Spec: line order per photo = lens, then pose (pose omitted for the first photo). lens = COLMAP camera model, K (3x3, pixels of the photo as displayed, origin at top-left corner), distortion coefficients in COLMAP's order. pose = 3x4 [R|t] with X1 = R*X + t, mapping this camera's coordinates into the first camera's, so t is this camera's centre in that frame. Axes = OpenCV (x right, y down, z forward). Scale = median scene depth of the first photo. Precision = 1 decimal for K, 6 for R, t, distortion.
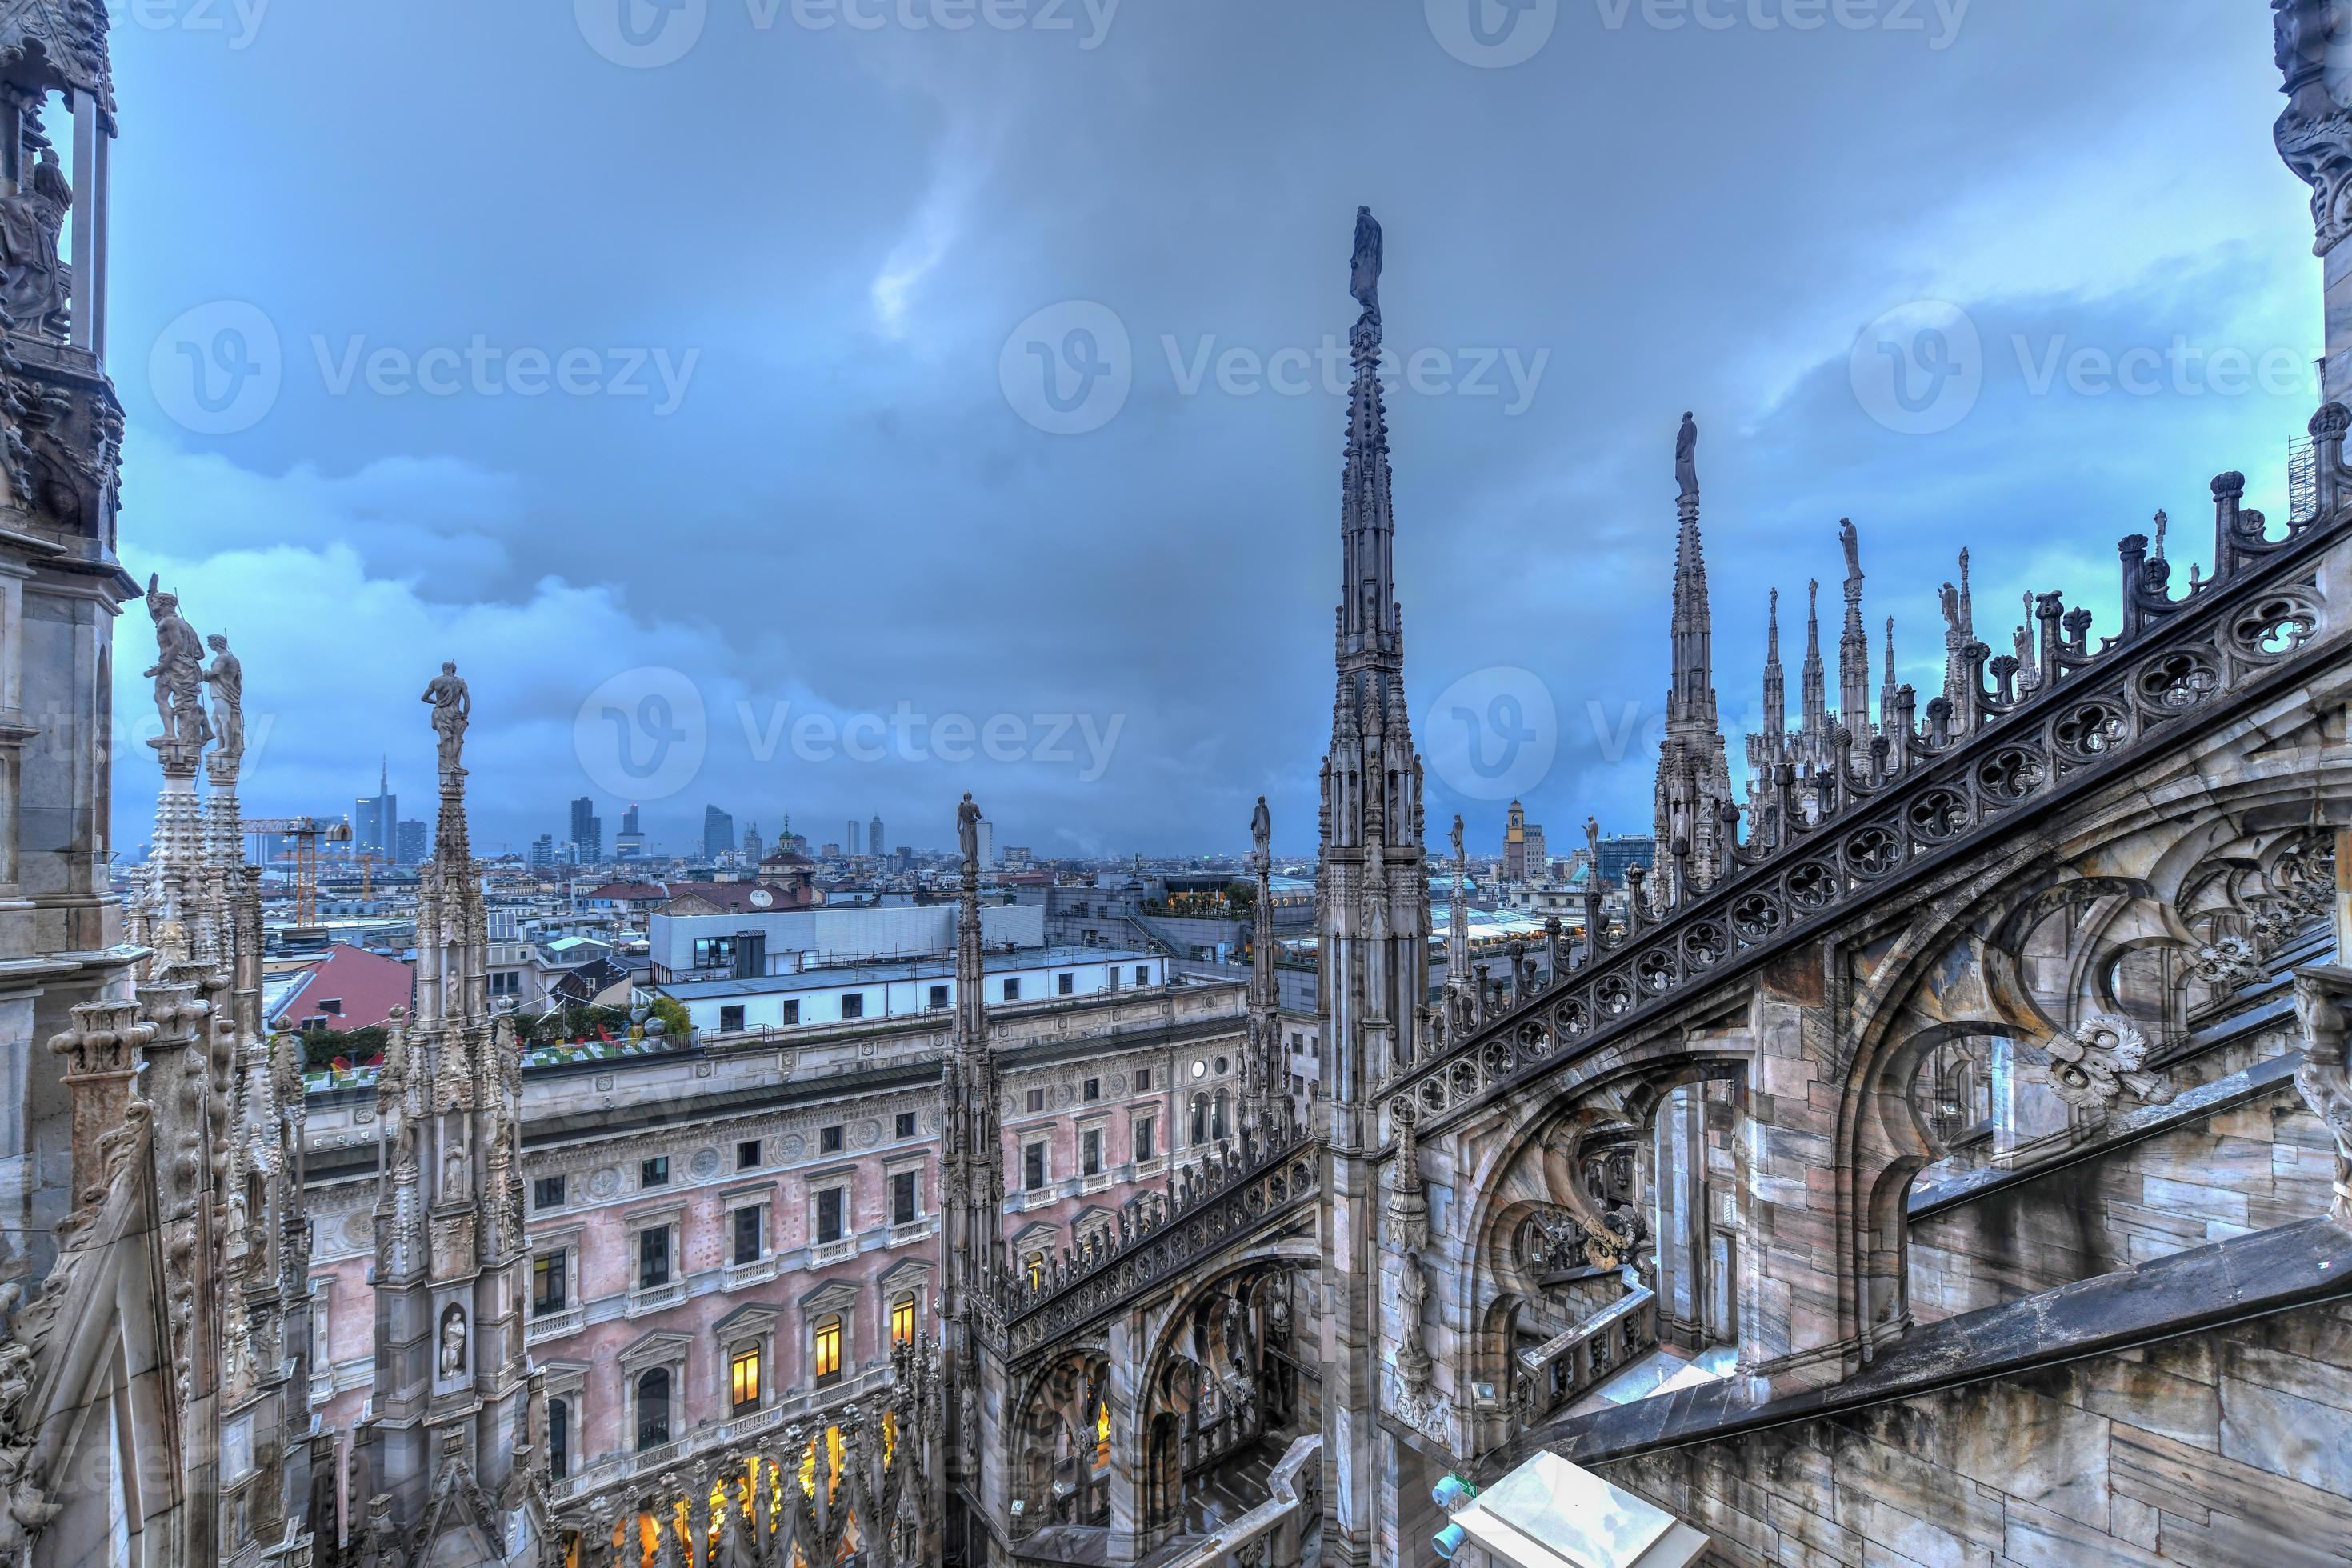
lens RADIAL K [[941.3, 0, 1199.8], [0, 941.3, 851.6], [0, 0, 1]] dist [0.006844, -0.002133]
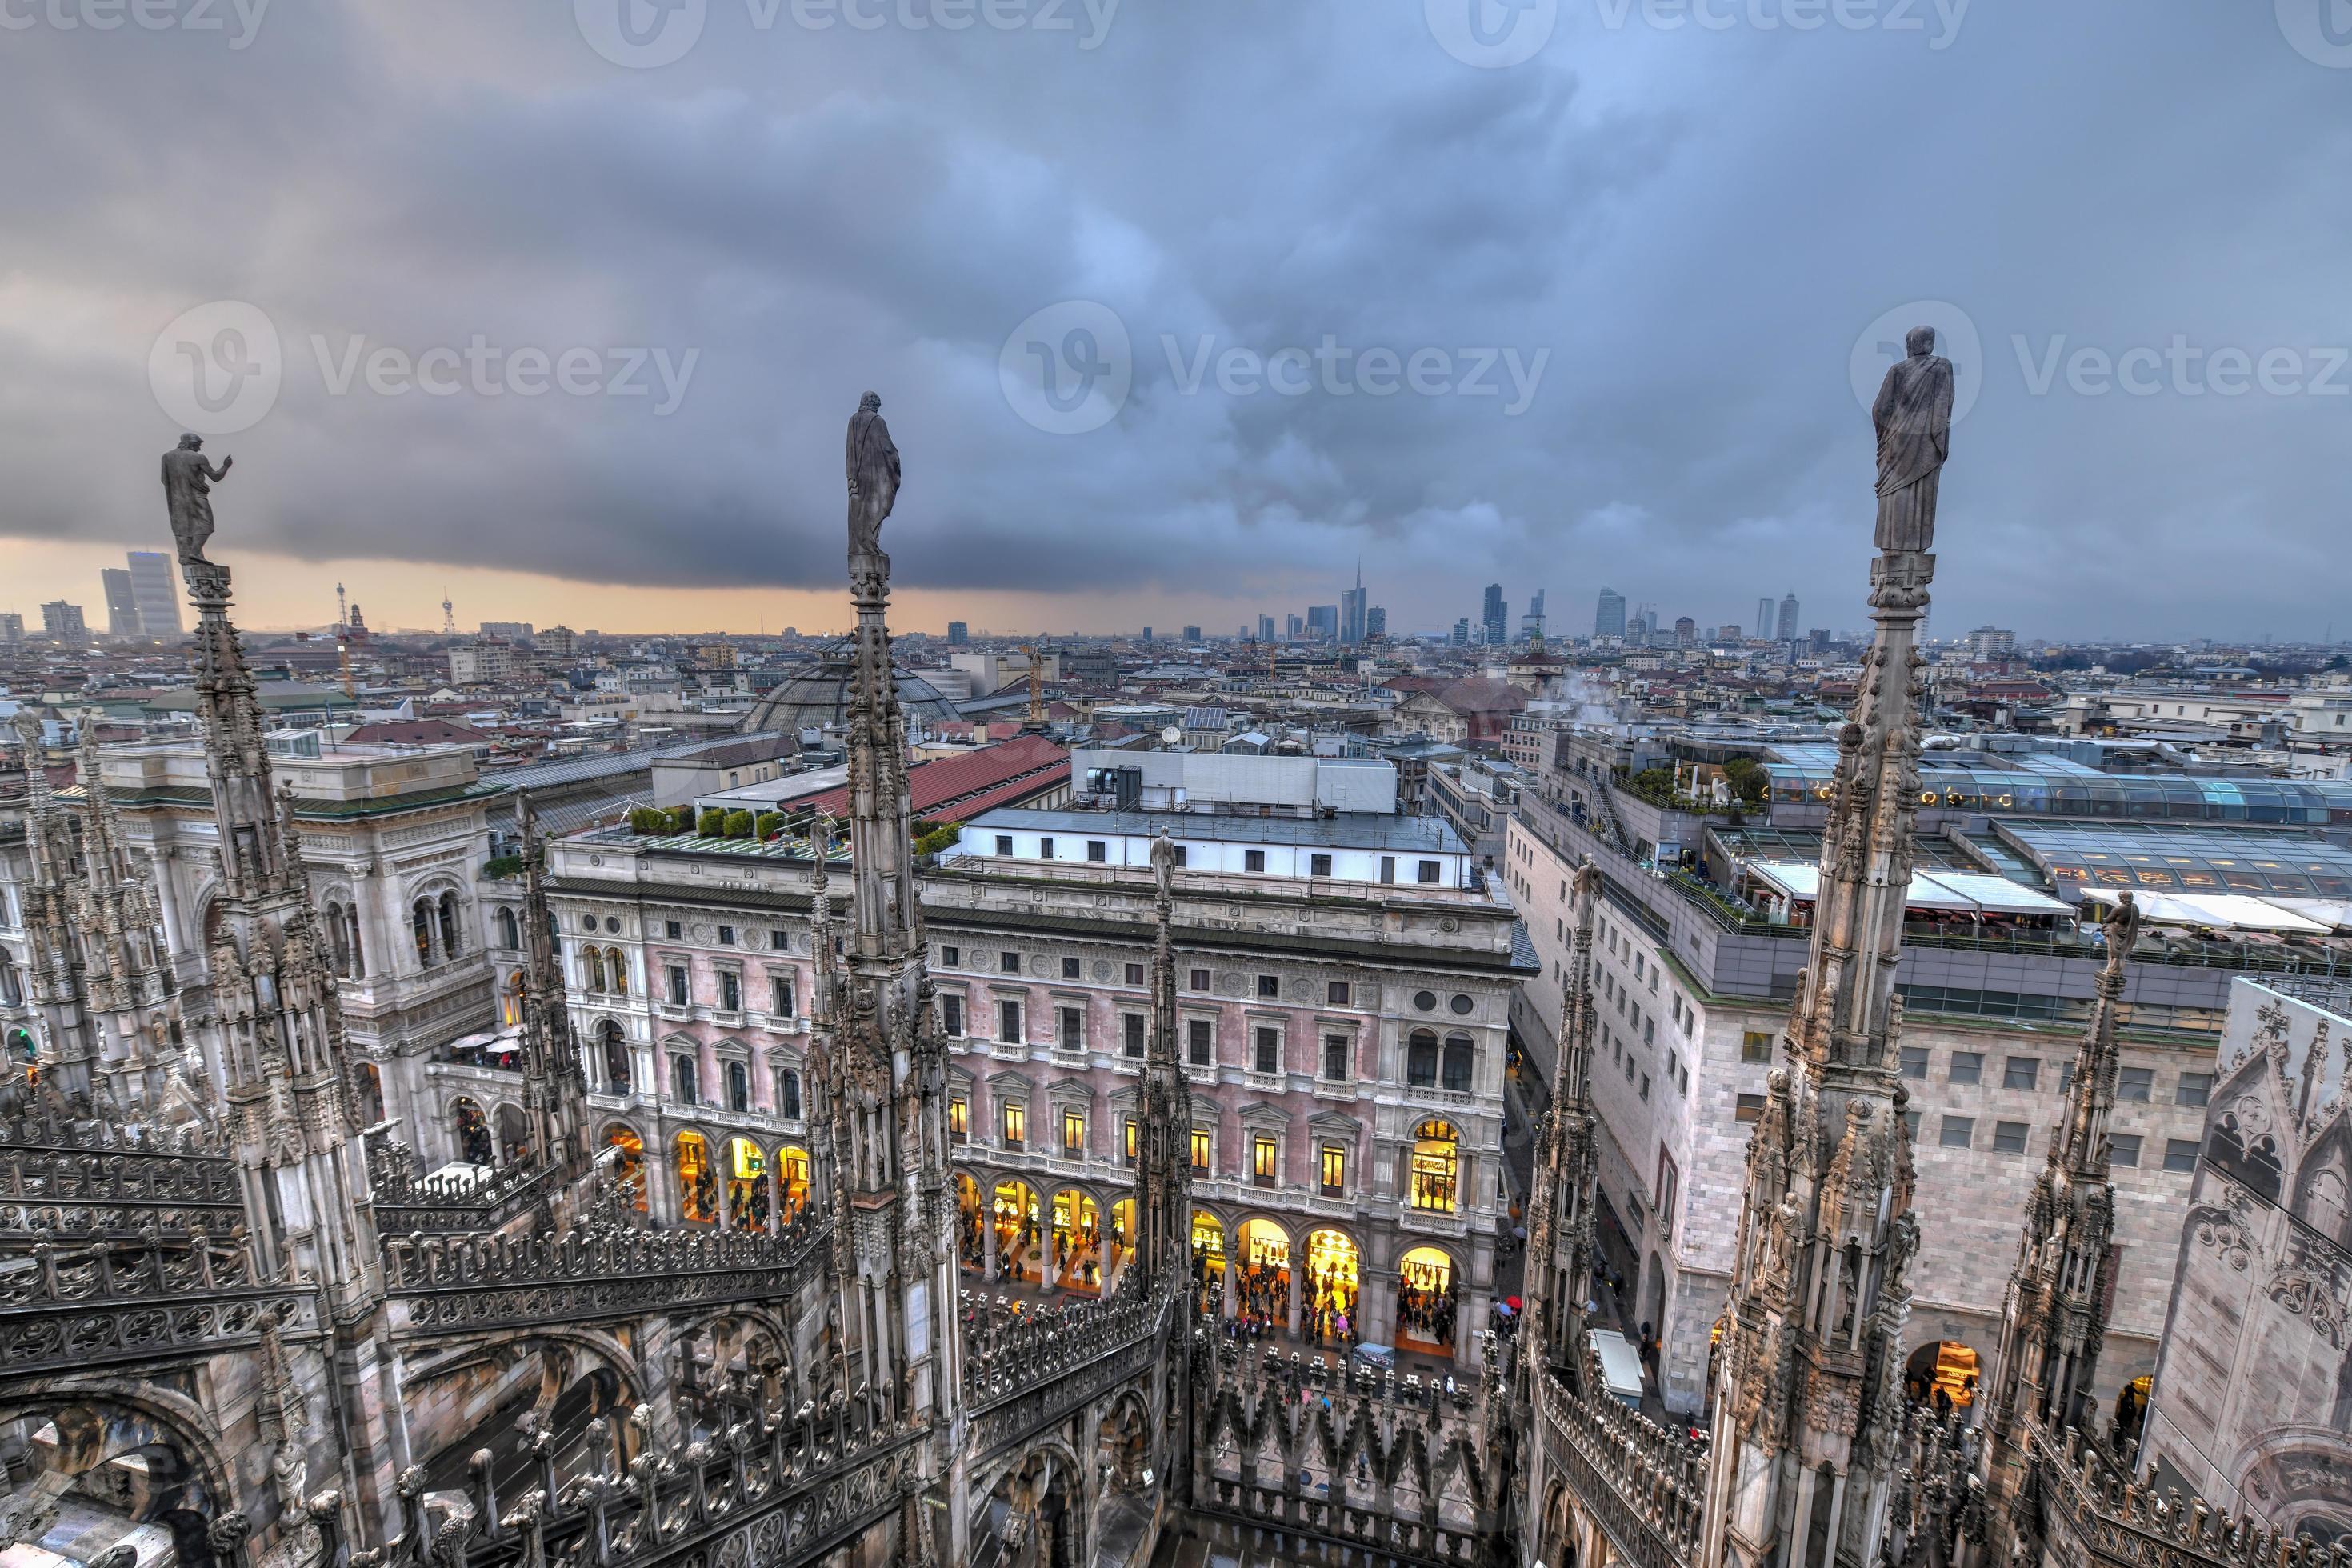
lens RADIAL K [[941.3, 0, 1188.2], [0, 941.3, 787.2], [0, 0, 1]] dist [0.006844, -0.002133]
pose [[0.603604, 0.137358, -0.785363, 0.644044], [-0.005186, 0.985703, 0.168411, -0.113581], [0.797267, -0.097581, 0.595687, 0.497443]]
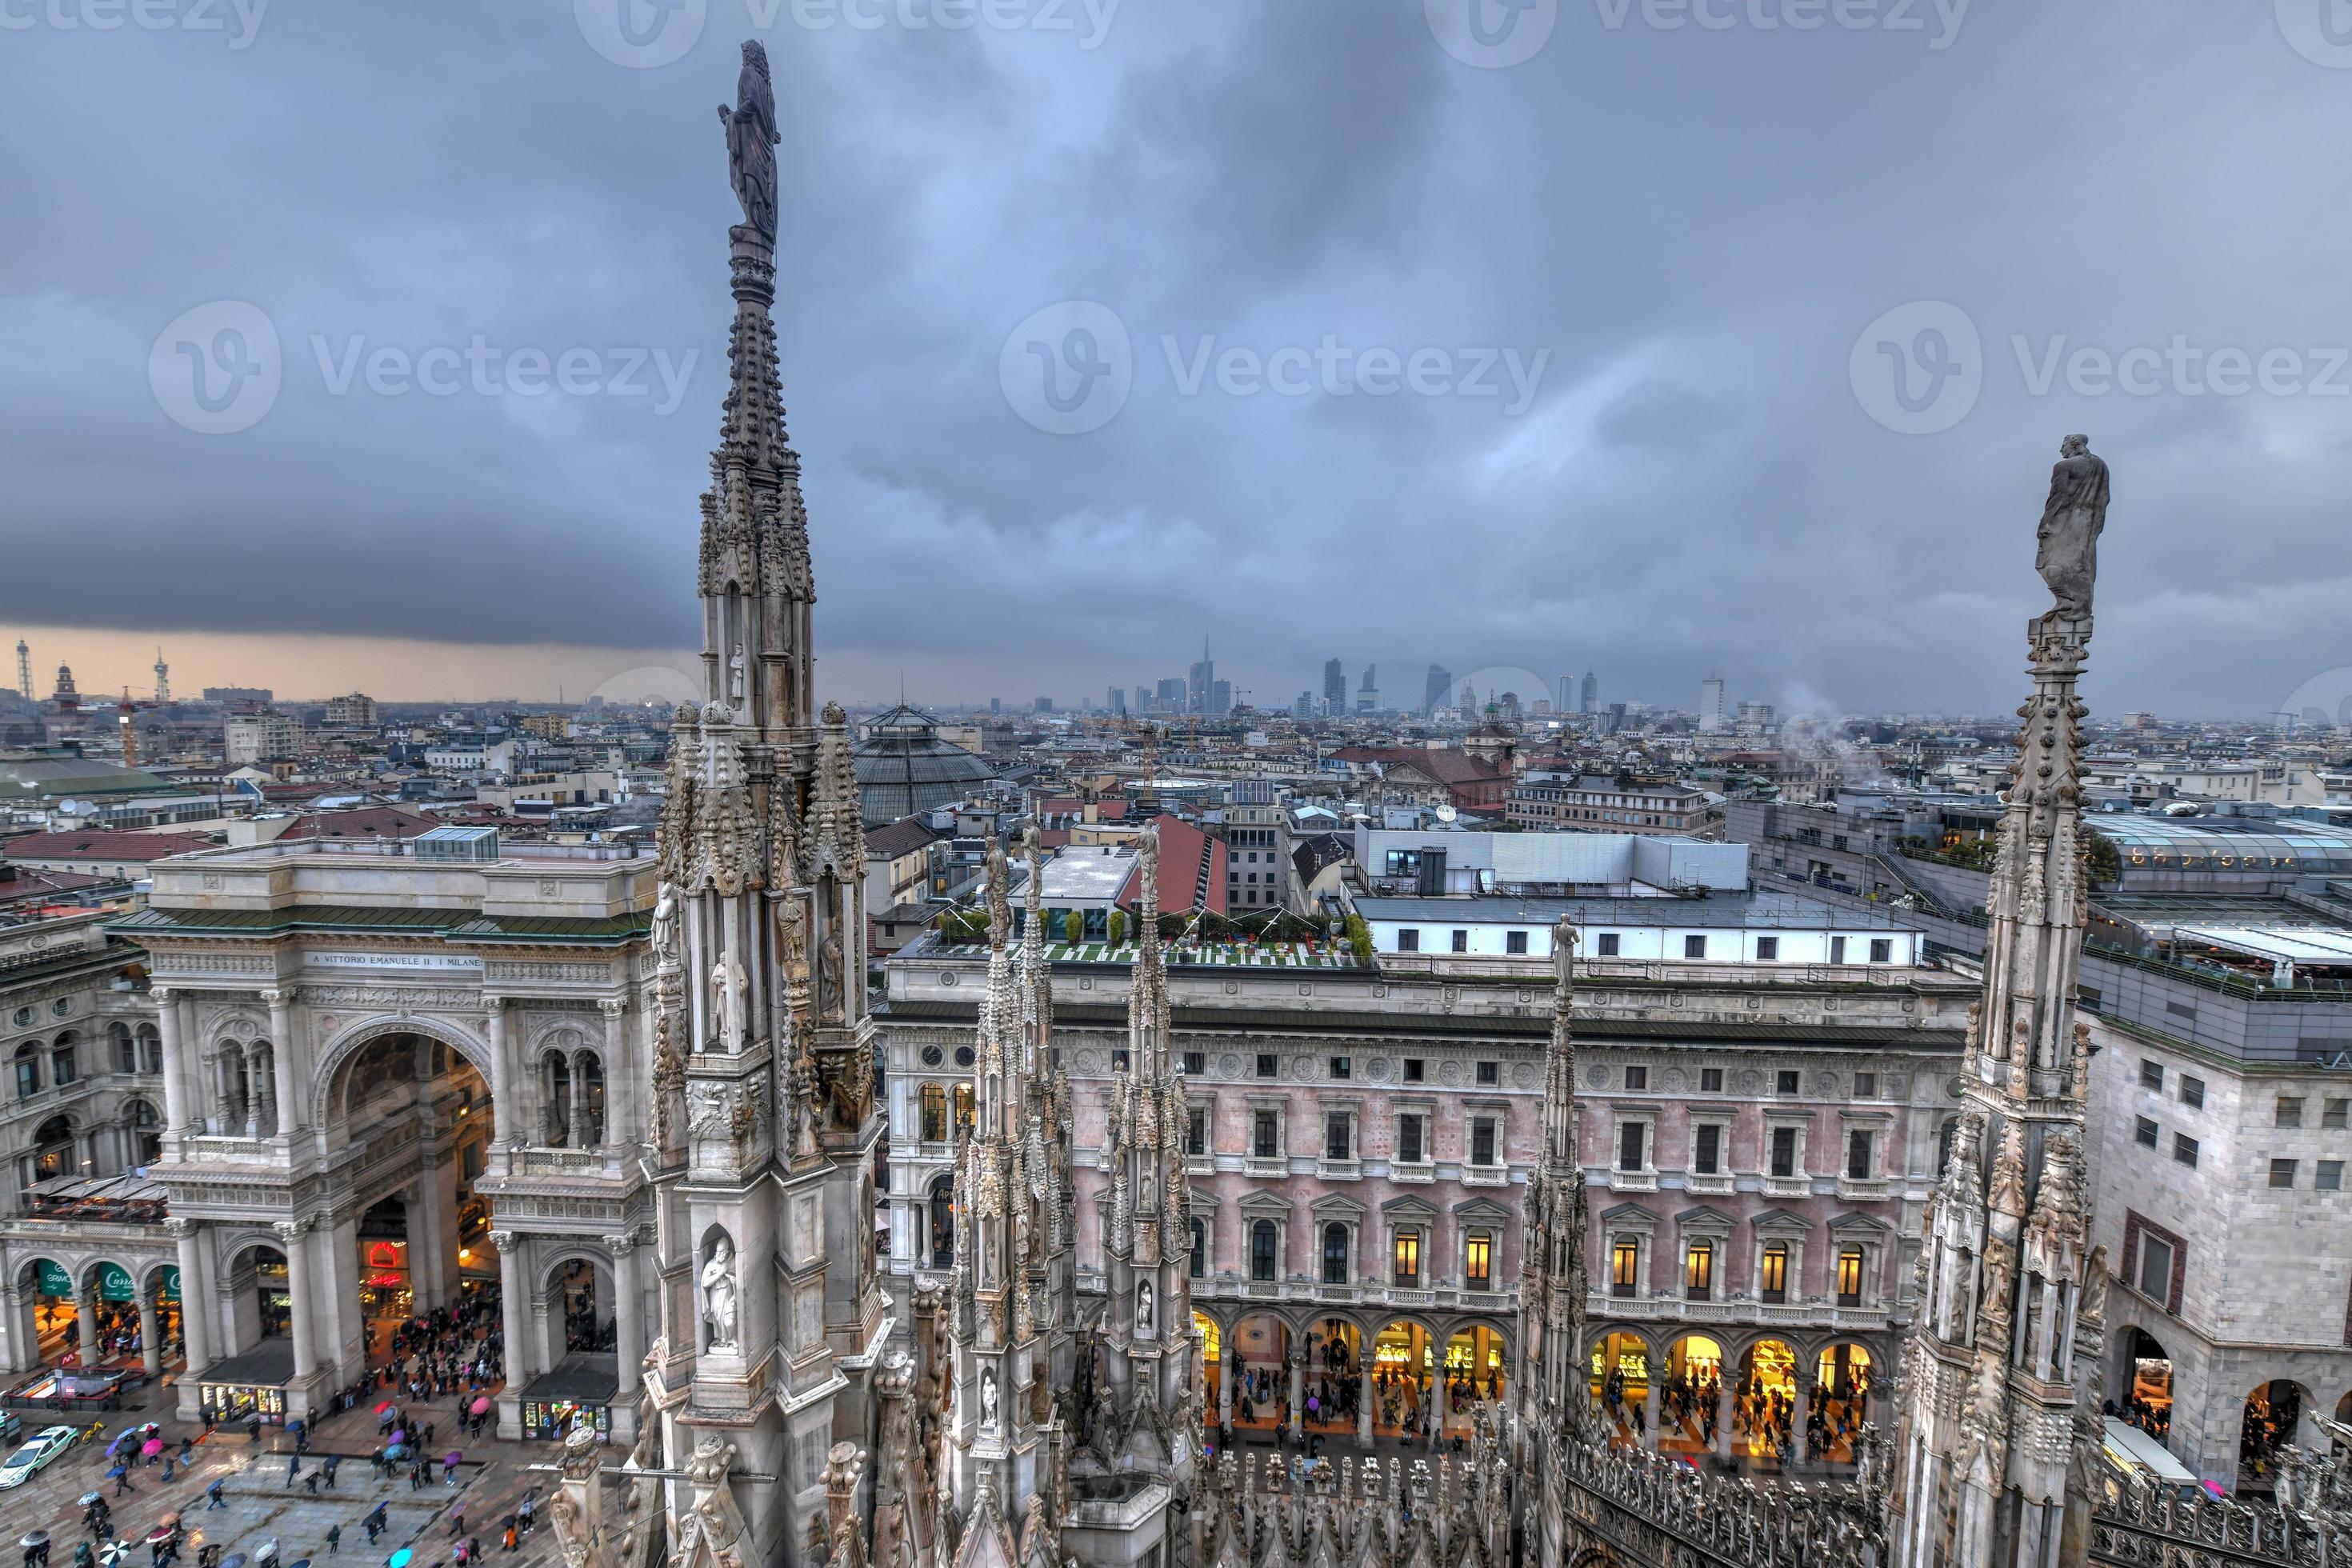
lens RADIAL K [[941.3, 0, 1184.3], [0, 941.3, 795.5], [0, 0, 1]] dist [0.006844, -0.002133]
pose [[0.741151, 0.076255, -0.666993, 0.038185], [-0.010703, 0.994744, 0.101833, -0.109543], [0.671253, -0.068335, 0.738072, 0.015826]]
